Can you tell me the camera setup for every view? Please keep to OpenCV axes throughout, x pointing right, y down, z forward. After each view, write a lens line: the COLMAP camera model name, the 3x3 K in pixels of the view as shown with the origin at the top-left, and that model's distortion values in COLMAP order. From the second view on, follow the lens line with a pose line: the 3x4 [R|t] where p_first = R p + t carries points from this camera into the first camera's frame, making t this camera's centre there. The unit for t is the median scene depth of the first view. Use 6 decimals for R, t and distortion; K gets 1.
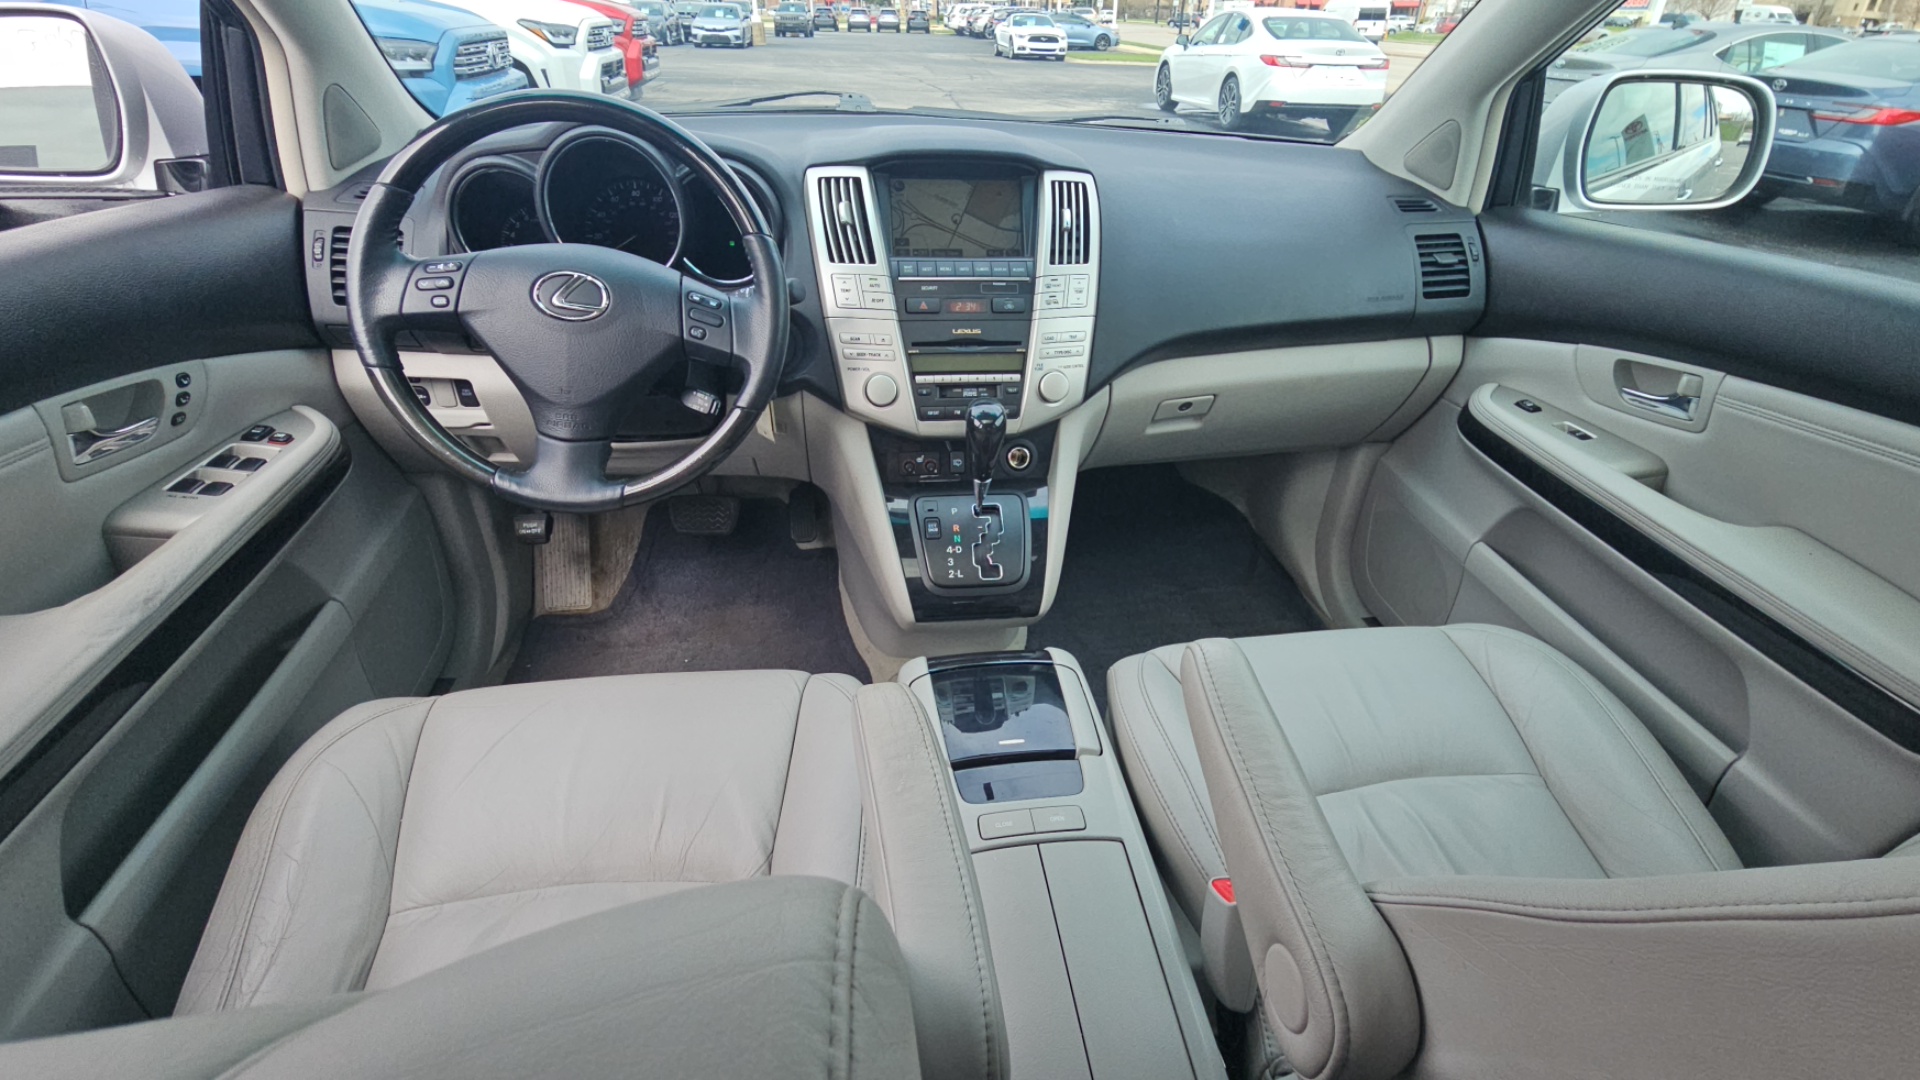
lens RADIAL K [[863.6, 0, 981.6], [0, 863.6, 542.5], [0, 0, 1]] dist [0.010279, -0.008046]
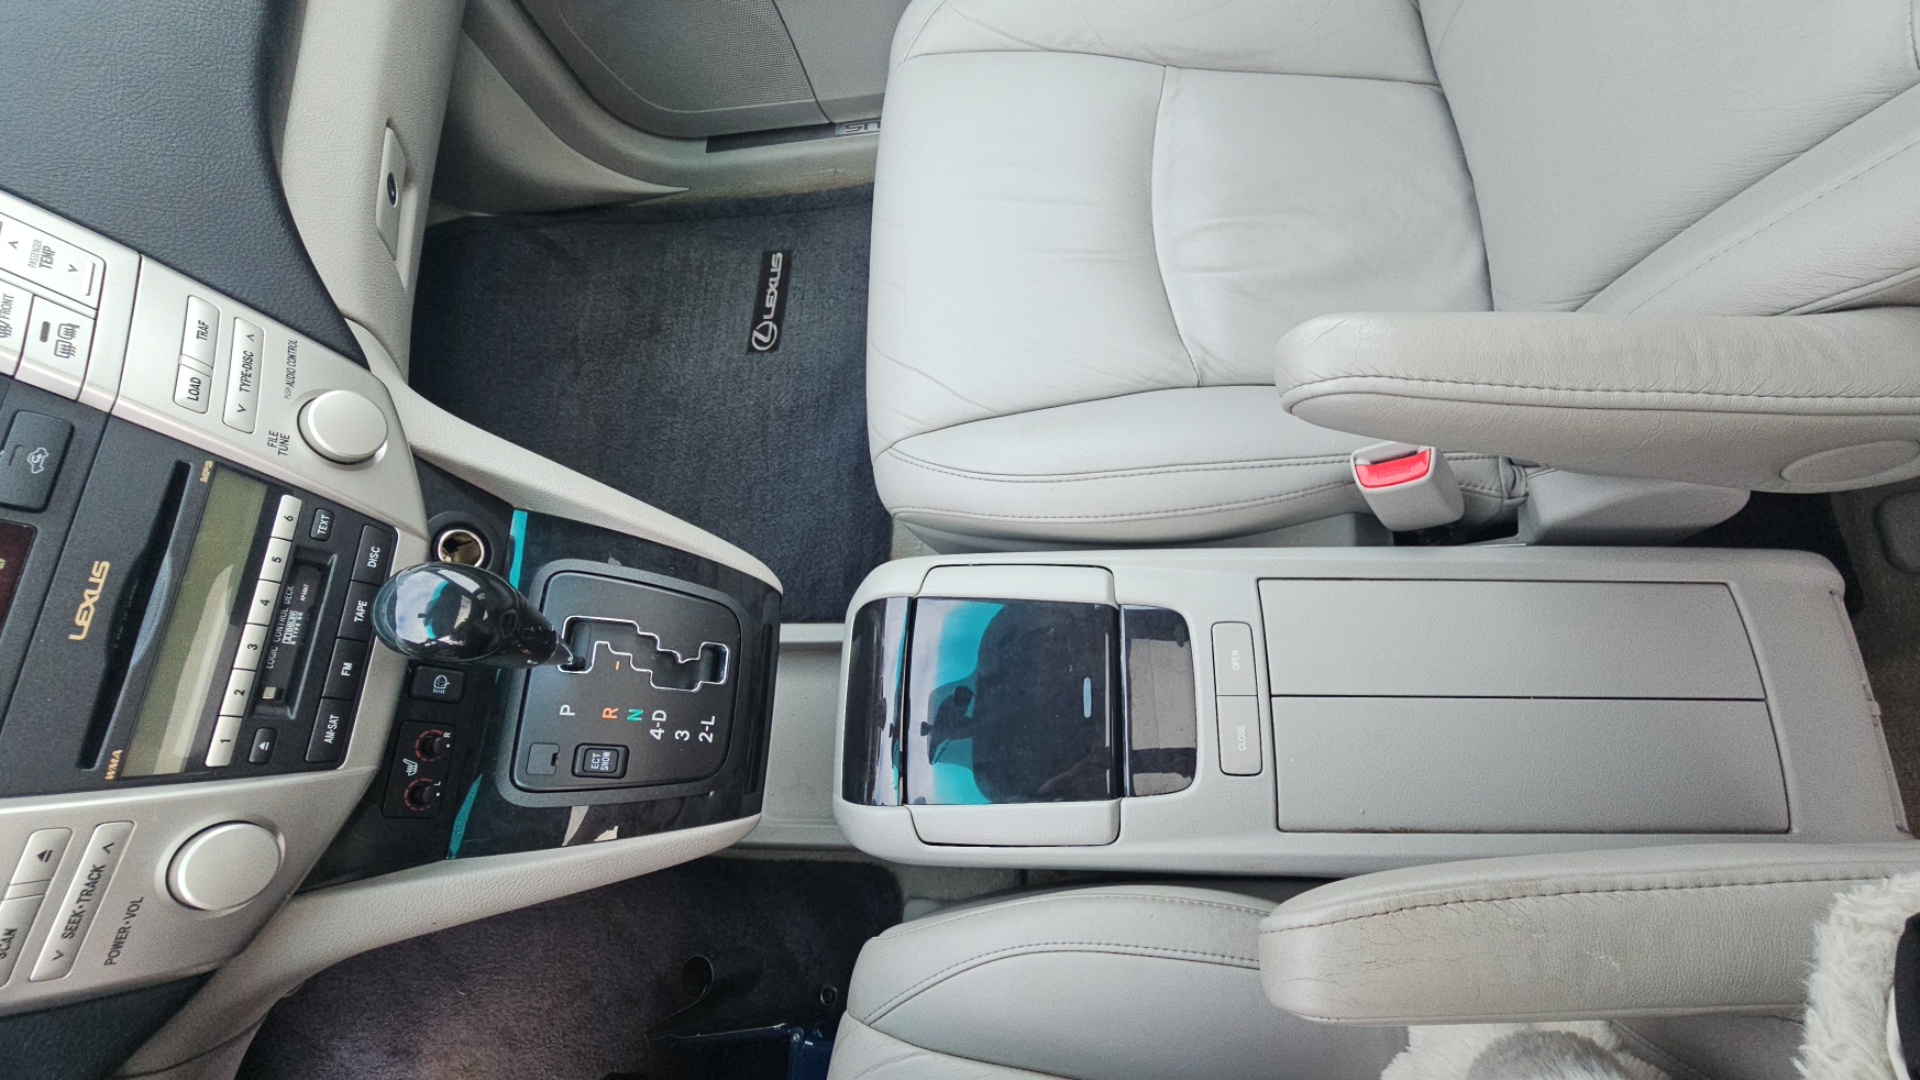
lens RADIAL K [[863.6, 0, 986.9], [0, 863.6, 541.2], [0, 0, 1]] dist [0.010279, -0.008046]
pose [[0.167174, -0.957016, 0.237008, -0.014412], [0.660236, 0.287198, 0.693979, -0.220008], [-0.732217, 0.040466, 0.679868, 0.432334]]
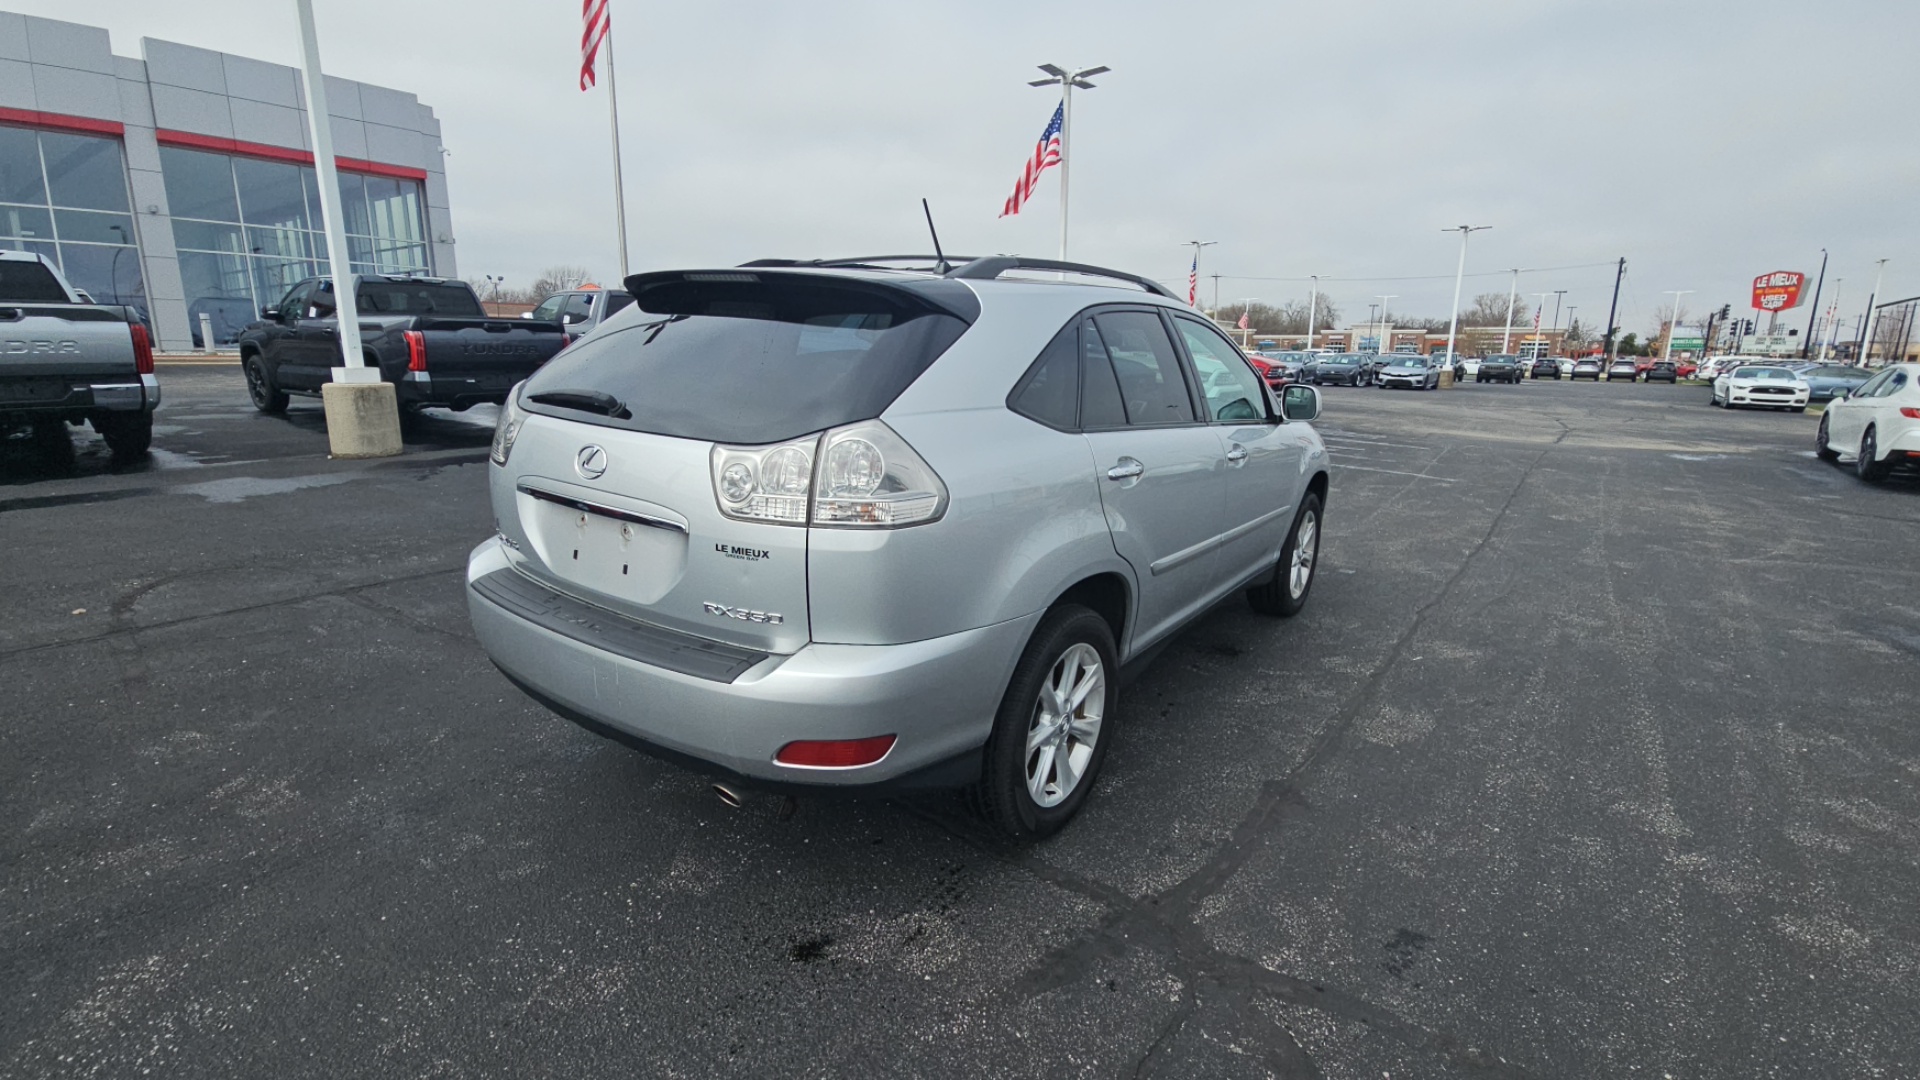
lens RADIAL K [[863.6, 0, 975.4], [0, 863.6, 535.9], [0, 0, 1]] dist [0.010279, -0.008046]
pose [[0.727910, 0.141847, -0.670840, 2.238102], [-0.363210, 0.909595, -0.201779, 1.189825], [0.581571, 0.390532, 0.713624, -2.015408]]
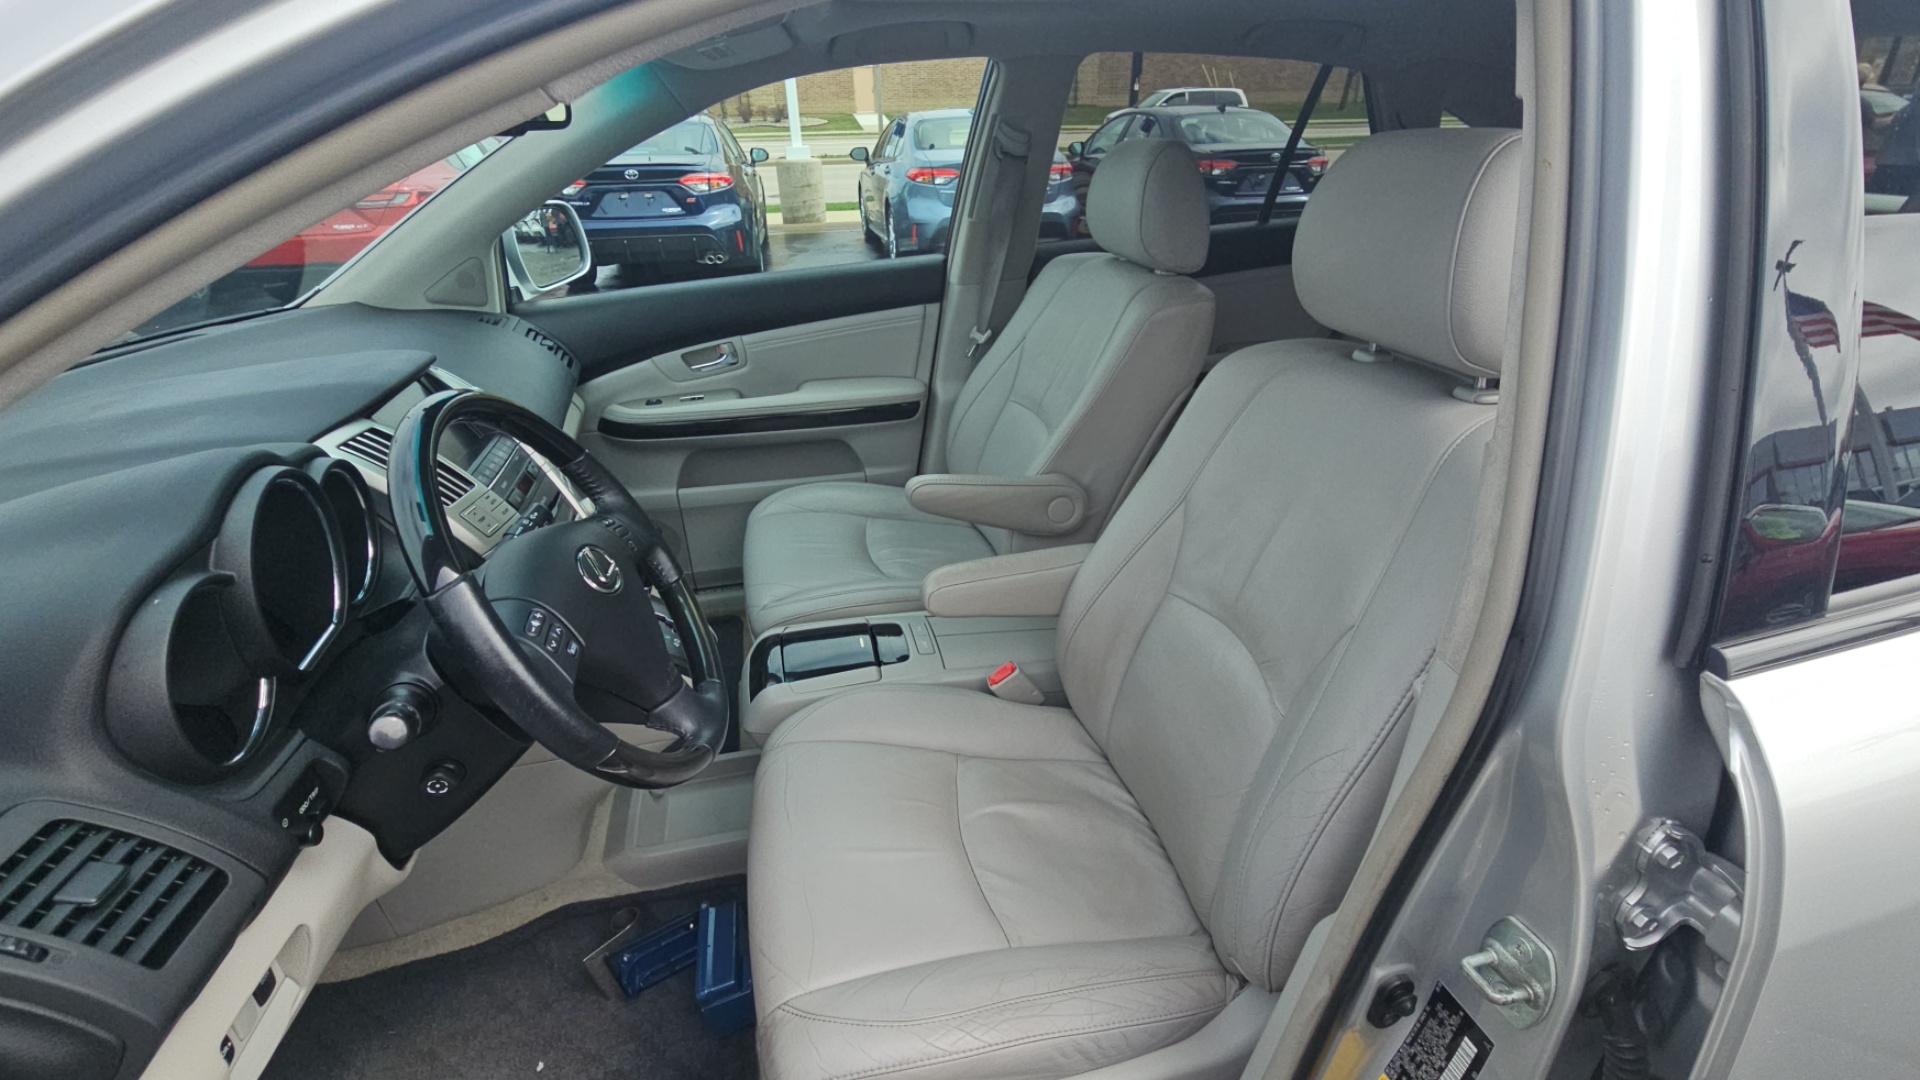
lens RADIAL K [[863.6, 0, 980.0], [0, 863.6, 536.7], [0, 0, 1]] dist [0.010279, -0.008046]
pose [[-0.084944, -0.472943, 0.876989, -0.902525], [0.533195, 0.721965, 0.440986, -0.345539], [-0.841717, 0.505065, 0.190844, 0.297633]]
